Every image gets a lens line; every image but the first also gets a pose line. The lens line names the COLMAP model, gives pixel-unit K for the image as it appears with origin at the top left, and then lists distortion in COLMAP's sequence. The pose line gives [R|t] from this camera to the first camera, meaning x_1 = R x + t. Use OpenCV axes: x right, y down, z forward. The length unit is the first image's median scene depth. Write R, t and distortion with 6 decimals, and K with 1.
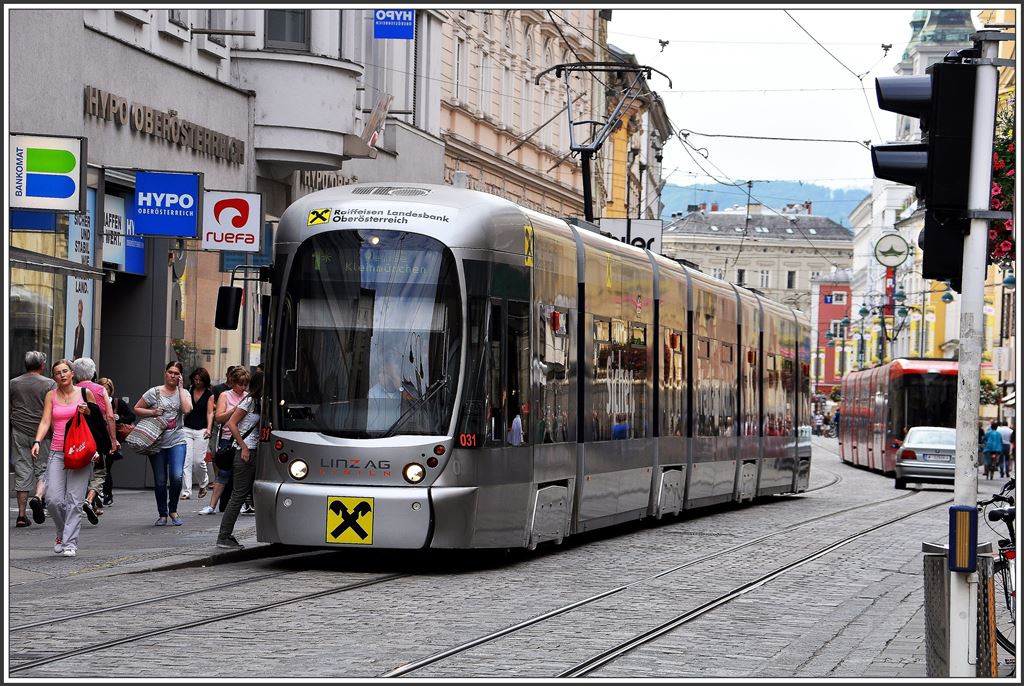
lens RADIAL K [[3810.2, 0, 512.0], [0, 3810.2, 343.0], [0, 0, 1]] dist [1.963556, -0.235648]
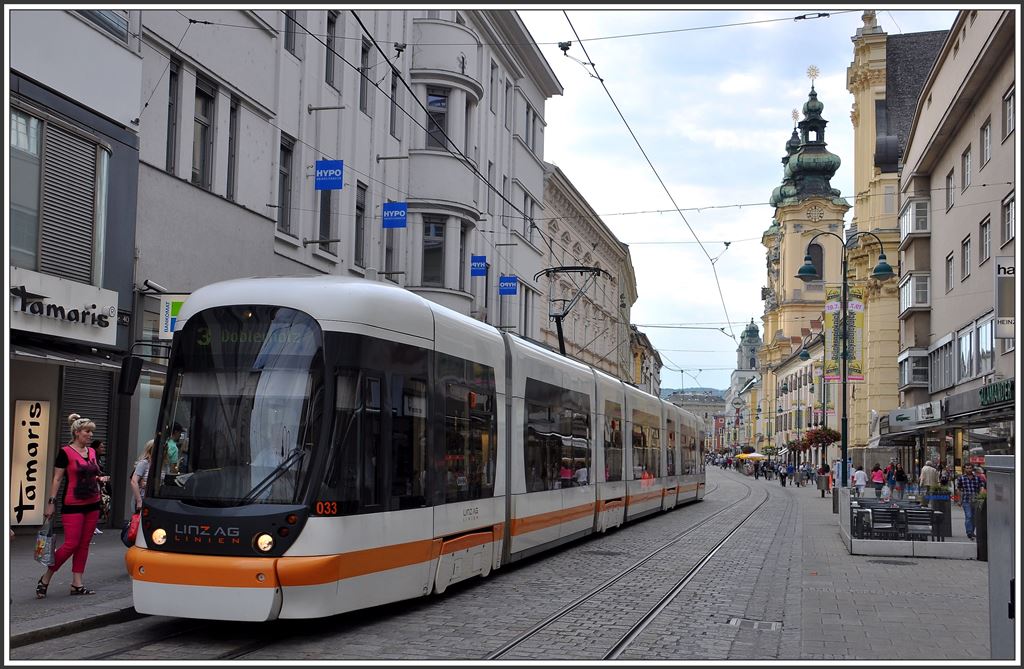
lens RADIAL K [[1070.3, 0, 512.0], [0, 1070.3, 334.5], [0, 0, 1]] dist [-0.003836, 0.001054]
pose [[0.993884, -0.022263, -0.108159, 0.042559], [0.011634, 0.995126, -0.097926, 0.005037], [0.109812, 0.096068, 0.989299, 0.444935]]
